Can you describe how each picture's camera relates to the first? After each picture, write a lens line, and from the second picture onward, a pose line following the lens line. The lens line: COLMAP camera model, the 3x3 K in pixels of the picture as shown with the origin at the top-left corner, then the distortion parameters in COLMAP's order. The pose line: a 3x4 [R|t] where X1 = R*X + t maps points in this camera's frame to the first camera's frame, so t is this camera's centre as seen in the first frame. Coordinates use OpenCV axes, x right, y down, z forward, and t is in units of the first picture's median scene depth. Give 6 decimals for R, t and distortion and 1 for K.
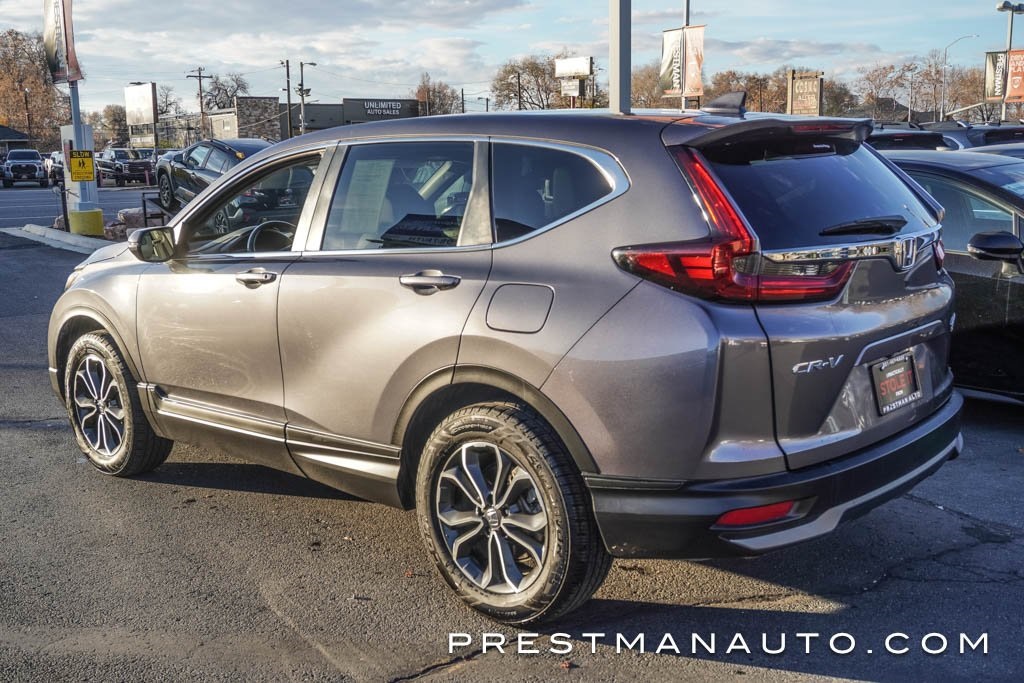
lens RADIAL K [[1079.5, 0, 511.6], [0, 1079.5, 343.4], [0, 0, 1]] dist [0.006278, 0.000000]
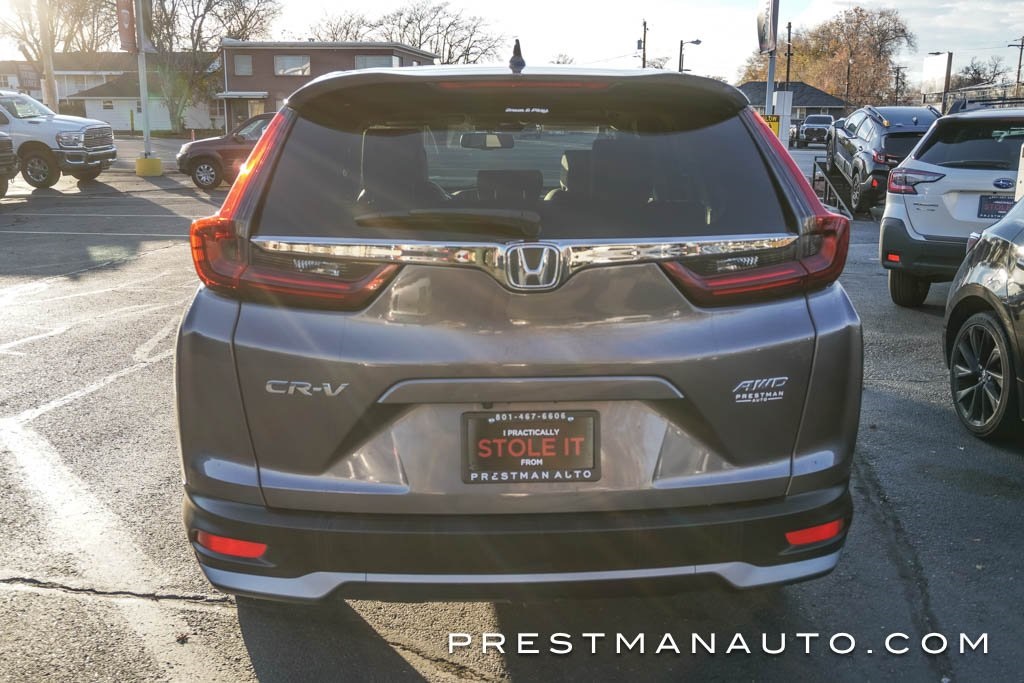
lens RADIAL K [[990.0, 0, 515.3], [0, 990.0, 340.4], [0, 0, 1]] dist [0.001362, 0.000000]
pose [[0.719792, 0.176742, -0.671313, 0.054254], [-0.146841, 0.983928, 0.101602, -0.006847], [0.678482, 0.025445, 0.734177, 0.035732]]
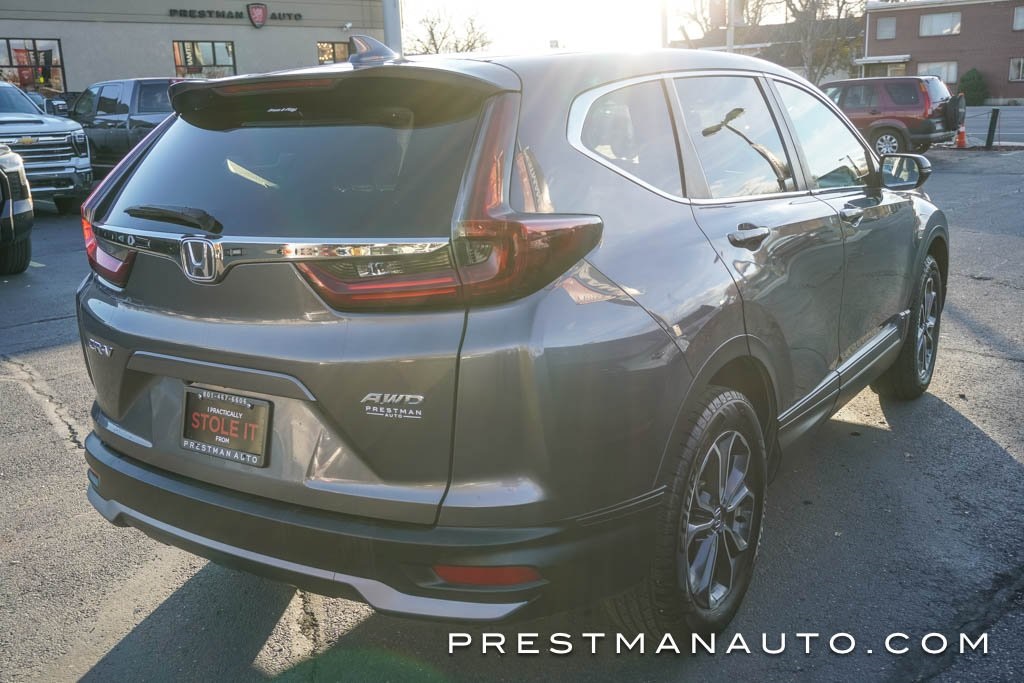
lens RADIAL K [[990.0, 0, 514.8], [0, 990.0, 338.7], [0, 0, 1]] dist [0.001362, 0.000000]
pose [[0.159383, 0.249393, -0.955196, 0.073522], [-0.144393, 0.963049, 0.227350, -0.015039], [0.976600, 0.101688, 0.189504, 0.074585]]
